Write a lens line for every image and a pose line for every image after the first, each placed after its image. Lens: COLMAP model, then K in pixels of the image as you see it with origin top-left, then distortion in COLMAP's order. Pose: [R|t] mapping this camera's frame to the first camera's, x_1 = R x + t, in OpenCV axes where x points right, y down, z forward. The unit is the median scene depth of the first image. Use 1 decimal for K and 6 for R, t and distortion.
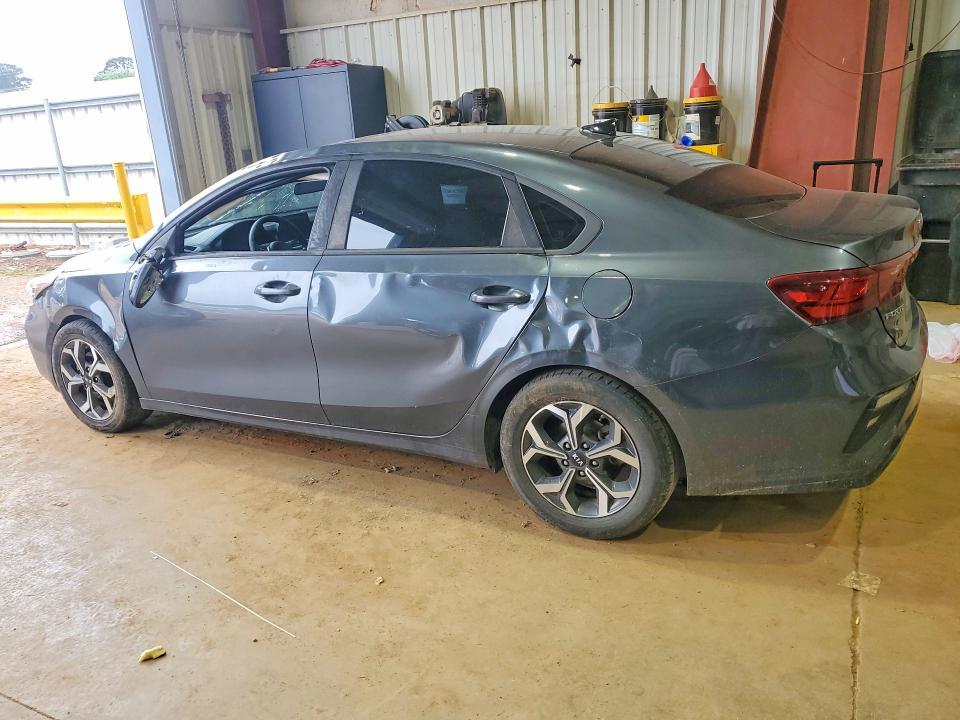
lens RADIAL K [[739.6, 0, 480.0], [0, 739.6, 360.0], [0, 0, 1]] dist [-0.006671, -0.000926]
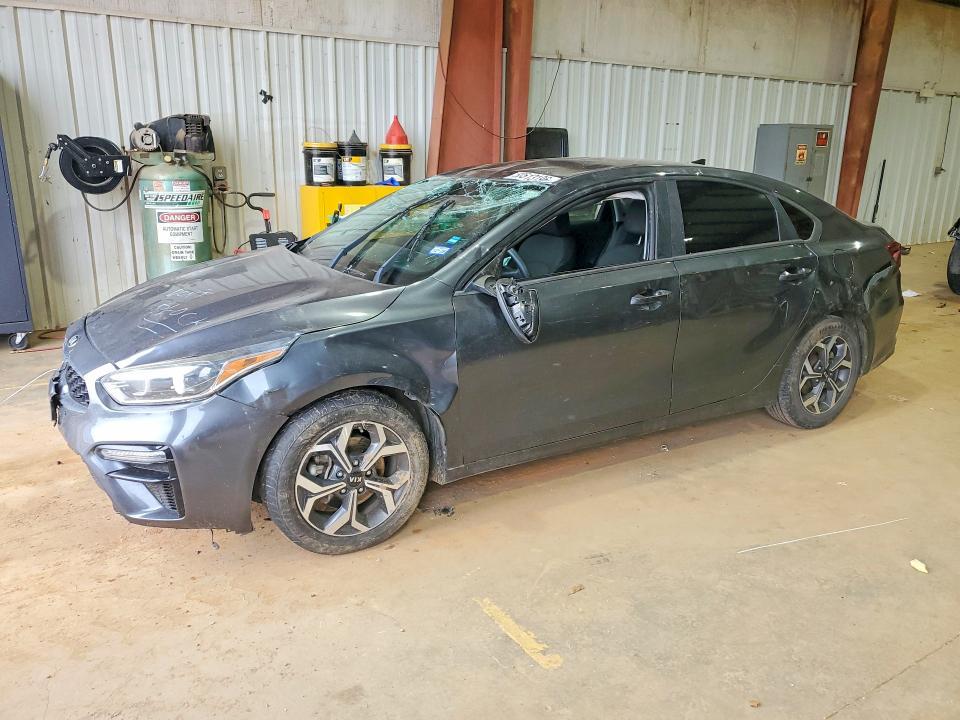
lens RADIAL K [[721.2, 0, 480.0], [0, 721.2, 360.0], [0, 0, 1]] dist [0.000929, -0.004765]
pose [[0.533408, -0.167566, 0.829095, -0.626534], [0.221478, 0.973653, 0.054292, -0.057702], [-0.816348, 0.154666, 0.556466, 0.312026]]
